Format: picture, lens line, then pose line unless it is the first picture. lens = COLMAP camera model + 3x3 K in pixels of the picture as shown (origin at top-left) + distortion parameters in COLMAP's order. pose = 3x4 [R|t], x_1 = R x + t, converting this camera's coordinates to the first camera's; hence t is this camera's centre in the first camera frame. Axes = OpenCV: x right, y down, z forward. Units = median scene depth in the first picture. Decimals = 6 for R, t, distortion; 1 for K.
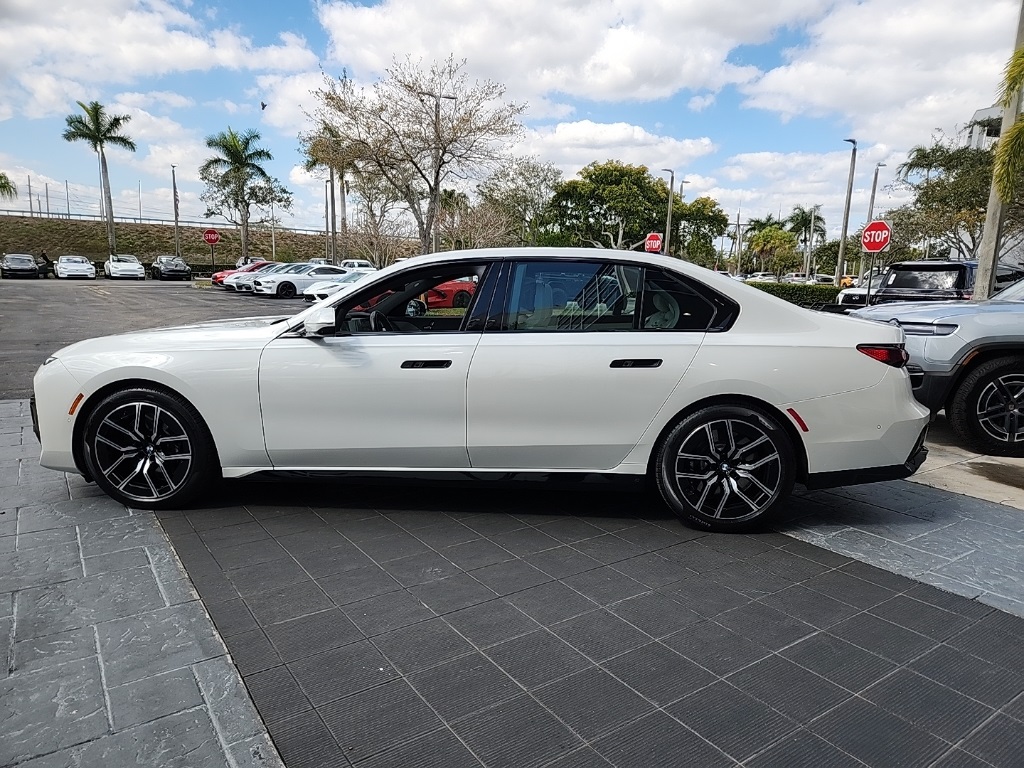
lens RADIAL K [[686.7, 0, 504.9], [0, 686.7, 374.7], [0, 0, 1]] dist [0.090757, -0.087620]
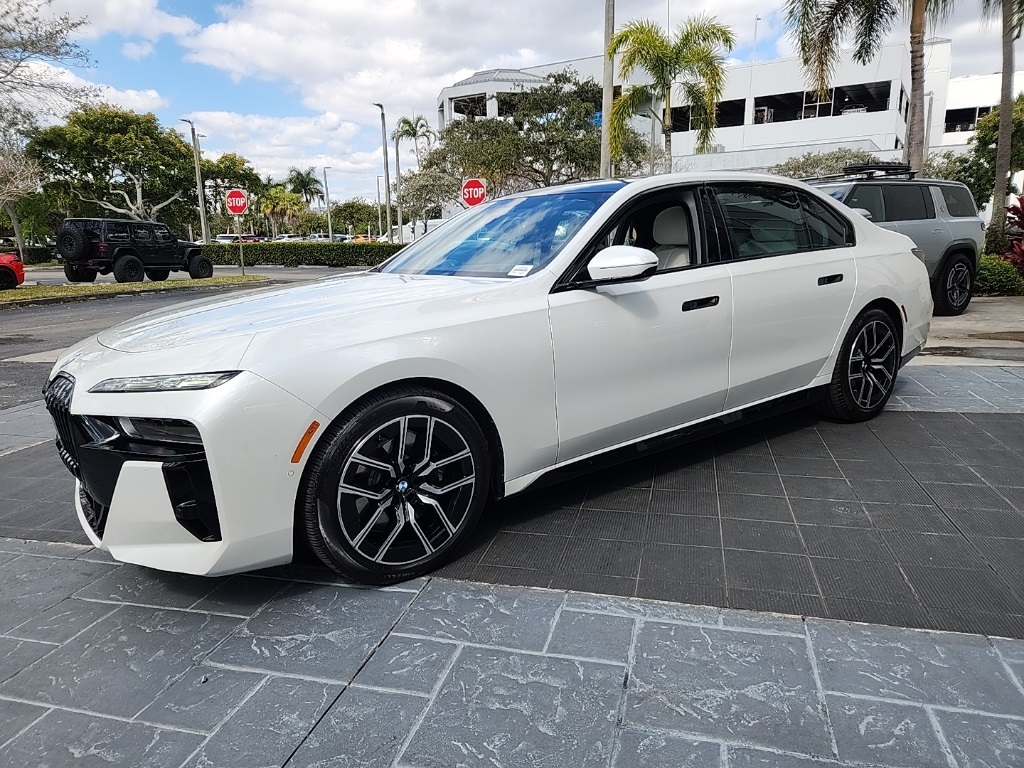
lens RADIAL K [[686.7, 0, 504.9], [0, 686.7, 374.7], [0, 0, 1]] dist [0.090757, -0.087620]
pose [[0.760558, -0.169417, 0.626777, -0.099932], [0.137809, 0.985484, 0.099151, -0.005486], [-0.634477, 0.010965, 0.772864, 0.054676]]
